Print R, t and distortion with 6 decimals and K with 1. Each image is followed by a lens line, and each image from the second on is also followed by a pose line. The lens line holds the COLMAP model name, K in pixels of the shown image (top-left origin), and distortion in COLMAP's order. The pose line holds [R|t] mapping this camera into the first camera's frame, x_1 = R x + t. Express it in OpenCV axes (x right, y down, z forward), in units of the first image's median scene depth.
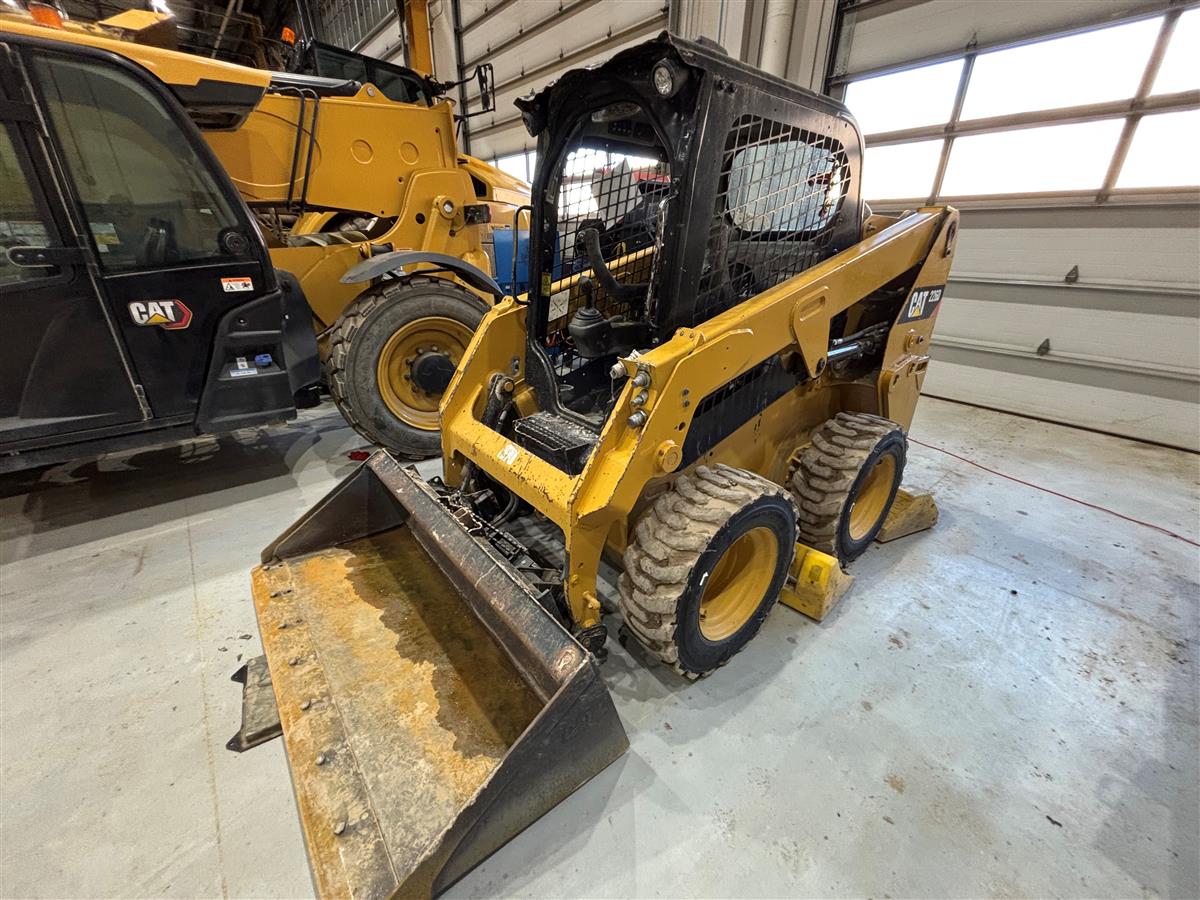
lens RADIAL K [[491.0, 0, 593.4], [0, 491.0, 443.4], [0, 0, 1]] dist [0.000253, -0.000021]
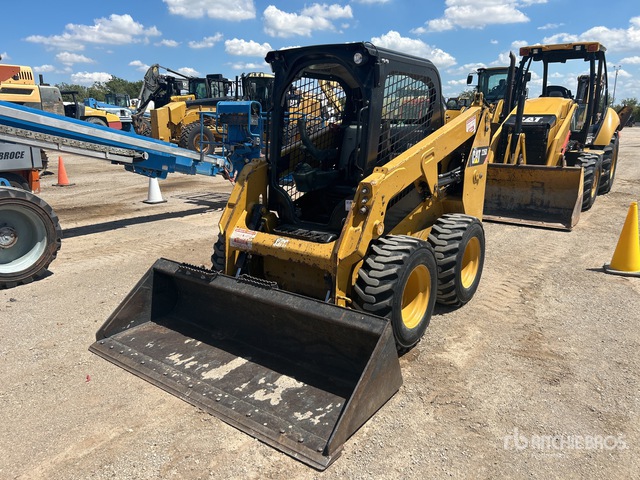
lens RADIAL K [[494.9, 0, 320.0], [0, 494.9, 242.9], [0, 0, 1]] dist [0.052490, -0.004108]
pose [[0.965196, -0.071233, 0.251641, -0.476845], [0.108314, 0.984671, -0.136716, 0.271061], [-0.238045, 0.159214, 0.958116, -0.716931]]
